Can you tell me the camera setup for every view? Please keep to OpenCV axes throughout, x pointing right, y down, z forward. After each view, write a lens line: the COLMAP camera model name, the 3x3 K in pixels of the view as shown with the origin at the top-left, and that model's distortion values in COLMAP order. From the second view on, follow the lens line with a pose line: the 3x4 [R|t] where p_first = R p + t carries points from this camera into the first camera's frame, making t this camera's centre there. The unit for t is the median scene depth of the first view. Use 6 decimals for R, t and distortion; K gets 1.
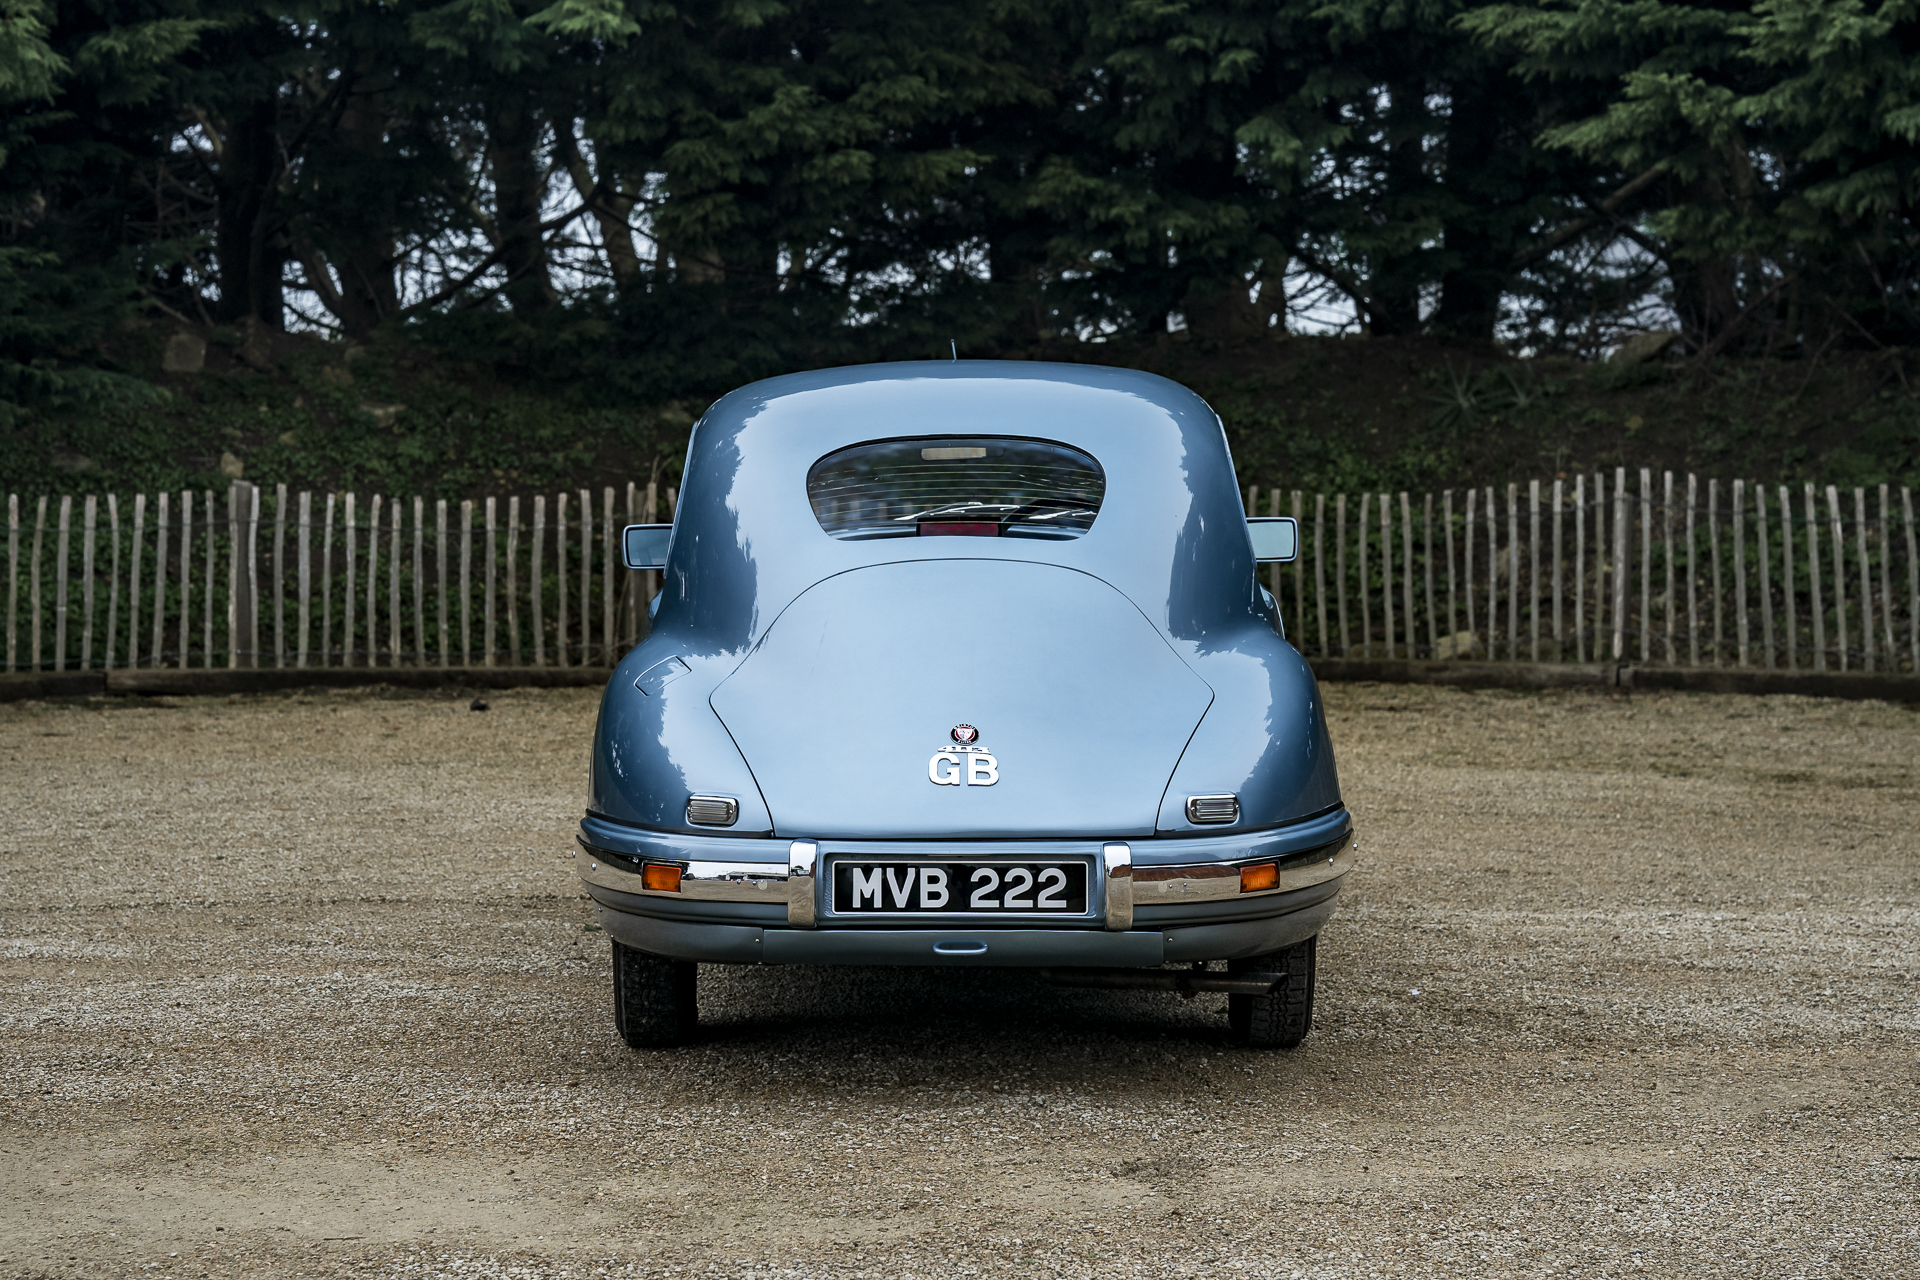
lens RADIAL K [[5190.7, 0, 959.6], [0, 5190.7, 587.5], [0, 0, 1]] dist [0.545730, 0.001026]
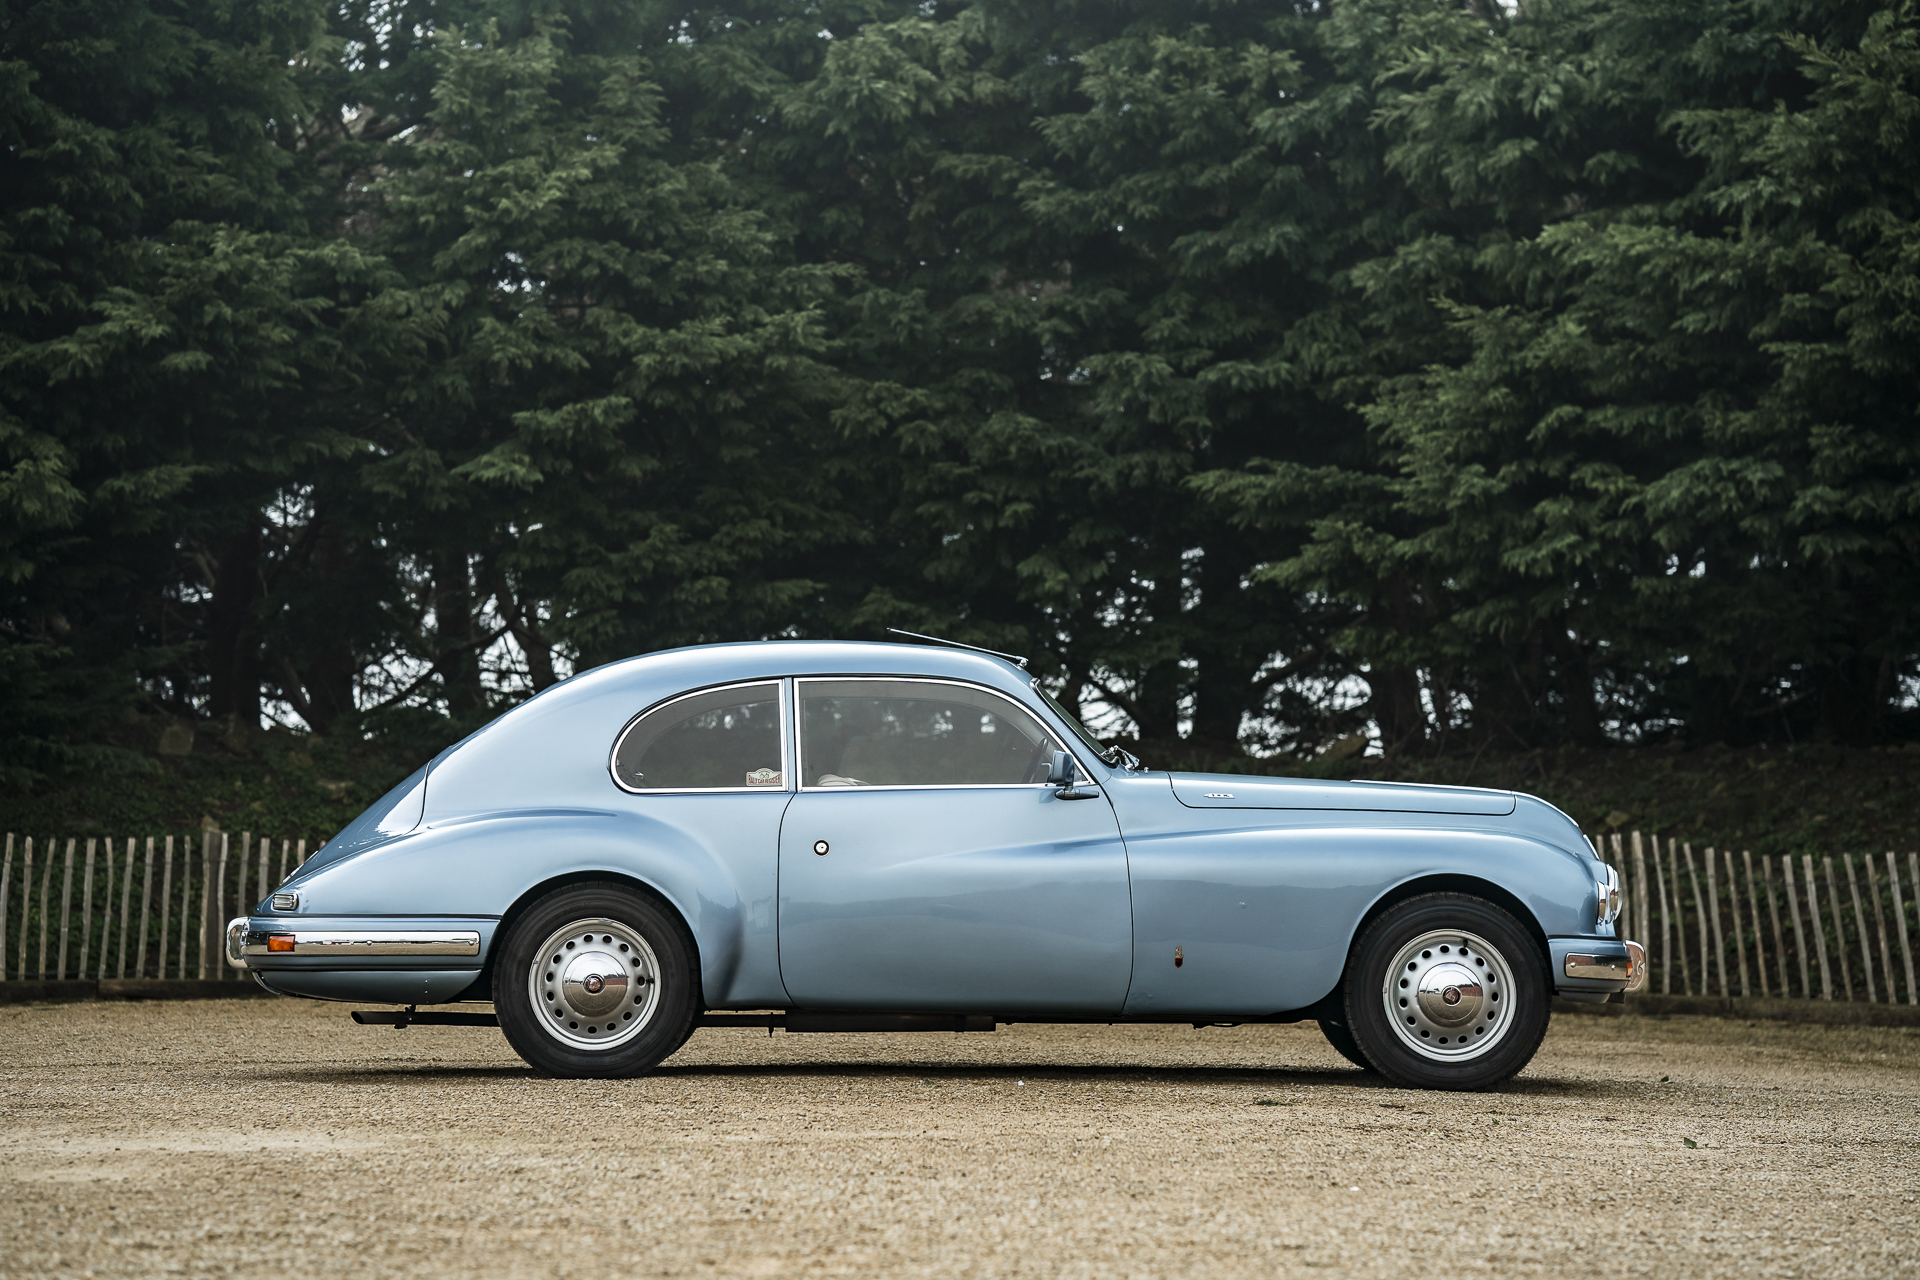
lens RADIAL K [[4572.1, 0, 986.1], [0, 4572.1, 637.9], [0, 0, 1]] dist [0.453760, 1.520592]
pose [[0.999804, 0.008857, 0.017709, 0.027381], [-0.007168, 0.995613, -0.093295, 0.035898], [-0.018458, 0.093150, 0.995481, -0.111501]]
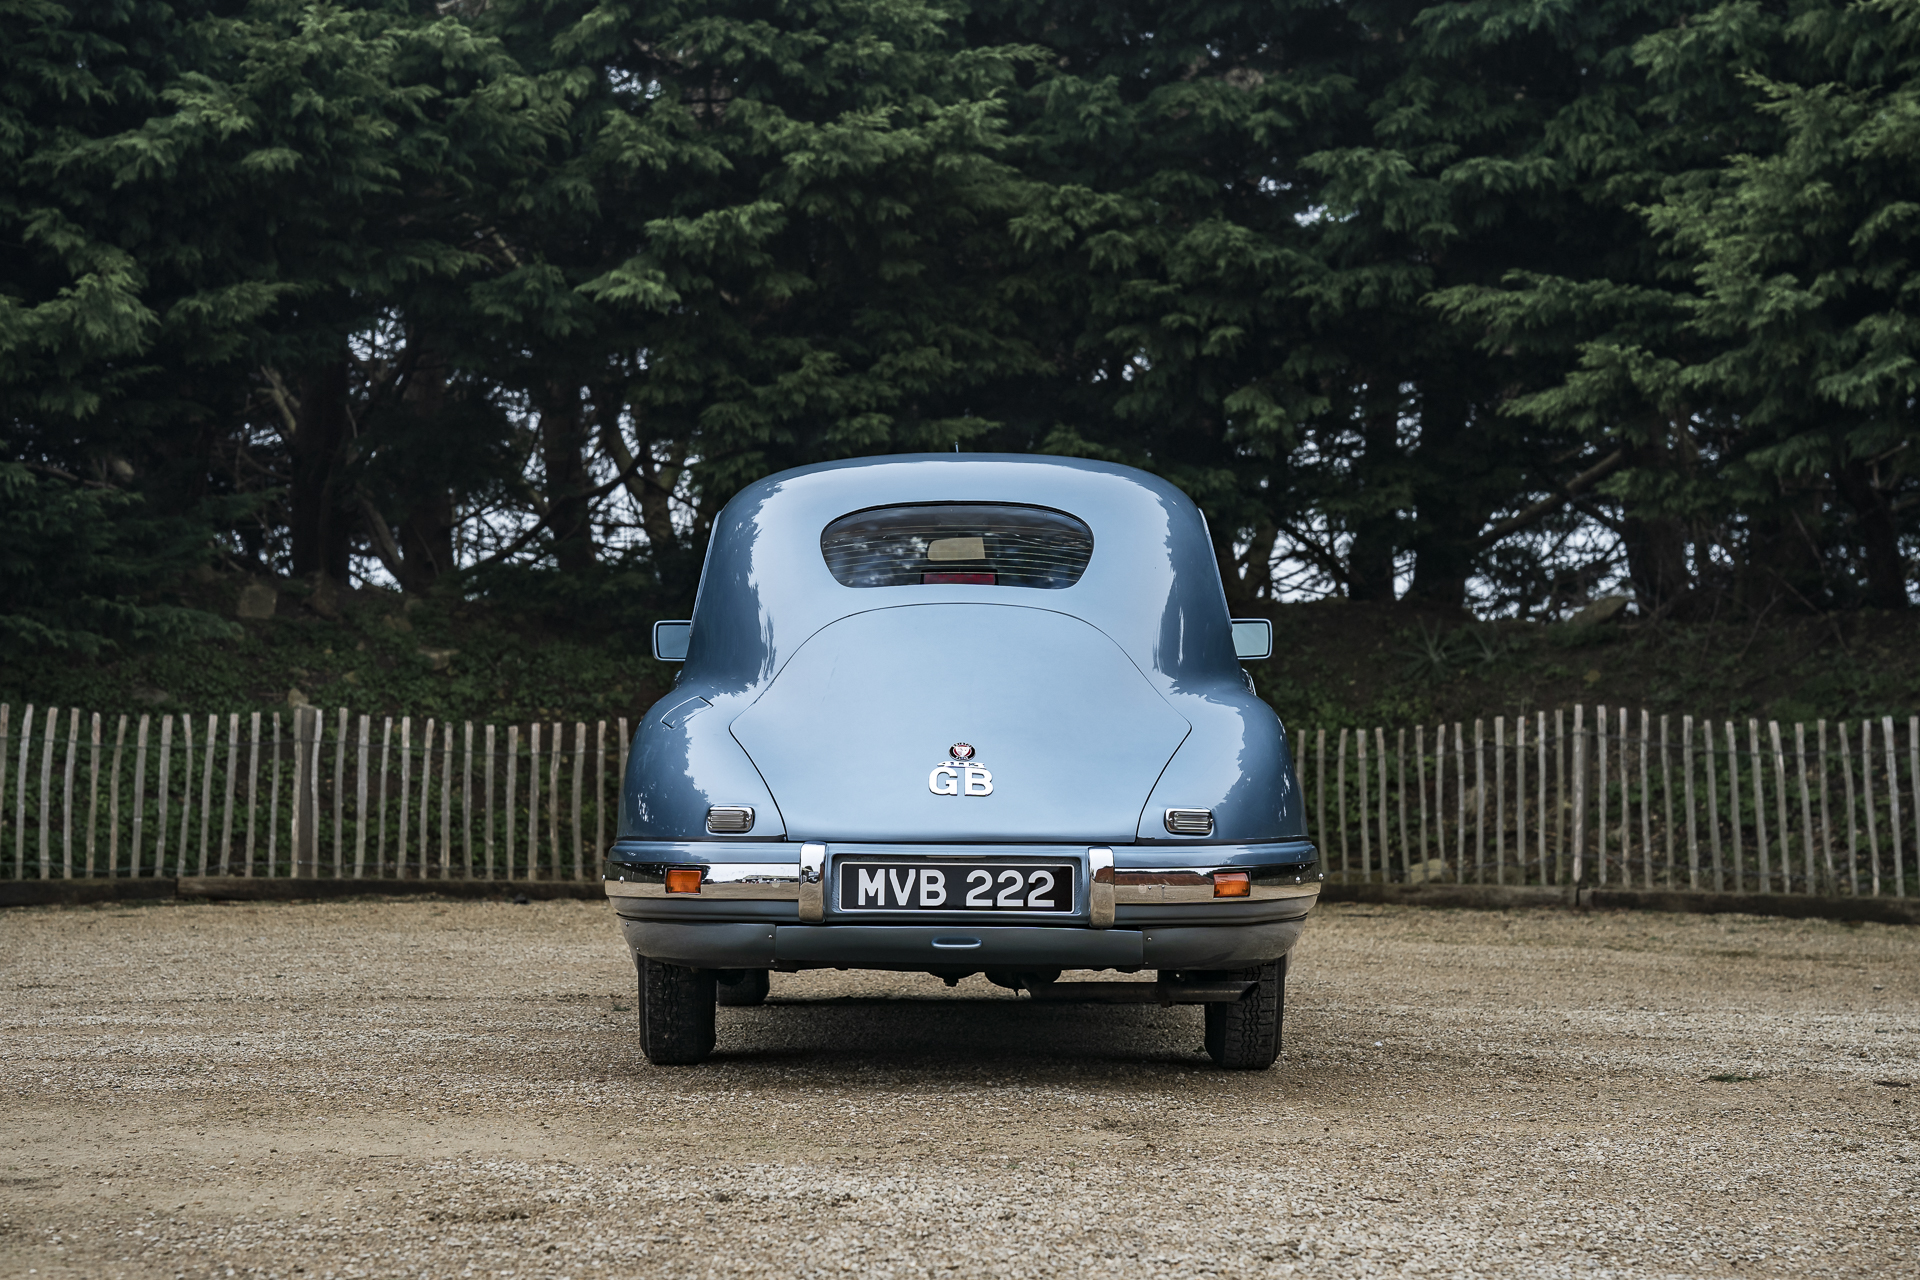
lens RADIAL K [[4824.6, 0, 958.3], [0, 4824.6, 604.1], [0, 0, 1]] dist [0.532245, 0.330176]
pose [[0.999962, 0.007858, -0.003811, 0.001570], [-0.008108, 0.997459, -0.070784, 0.028832], [0.003245, 0.070812, 0.997484, -0.006211]]
